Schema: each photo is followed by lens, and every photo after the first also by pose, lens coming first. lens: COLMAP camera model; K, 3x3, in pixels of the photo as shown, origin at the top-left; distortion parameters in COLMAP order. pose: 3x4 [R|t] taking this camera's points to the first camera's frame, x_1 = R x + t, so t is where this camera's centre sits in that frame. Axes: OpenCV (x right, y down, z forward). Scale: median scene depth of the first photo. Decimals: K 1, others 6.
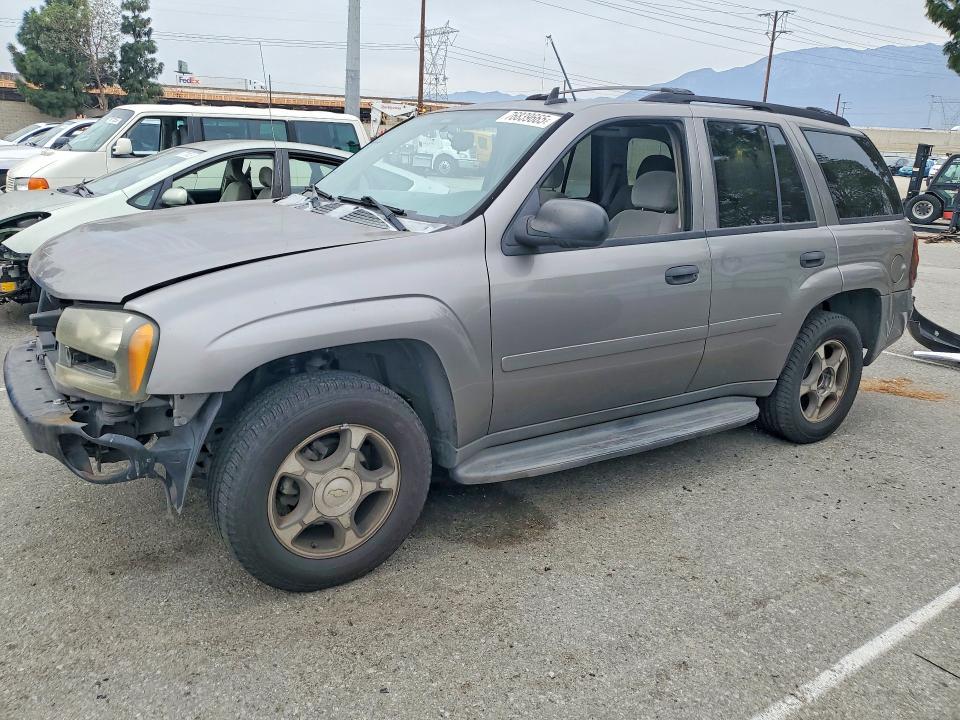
lens RADIAL K [[749.8, 0, 478.6], [0, 749.8, 365.1], [0, 0, 1]] dist [0.014146, 0.002688]
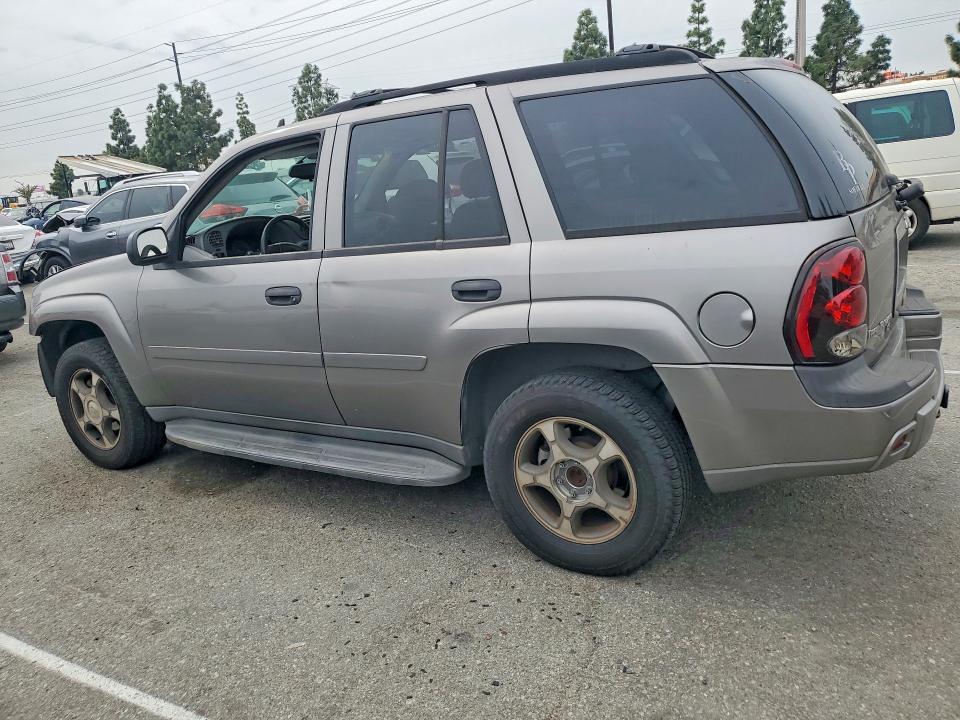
lens RADIAL K [[749.8, 0, 483.4], [0, 749.8, 362.3], [0, 0, 1]] dist [0.014146, 0.002688]
pose [[0.388037, 0.149148, -0.909496, 1.284178], [-0.122036, 0.986445, 0.109699, -0.178417], [0.913529, 0.068424, 0.400978, 0.853812]]
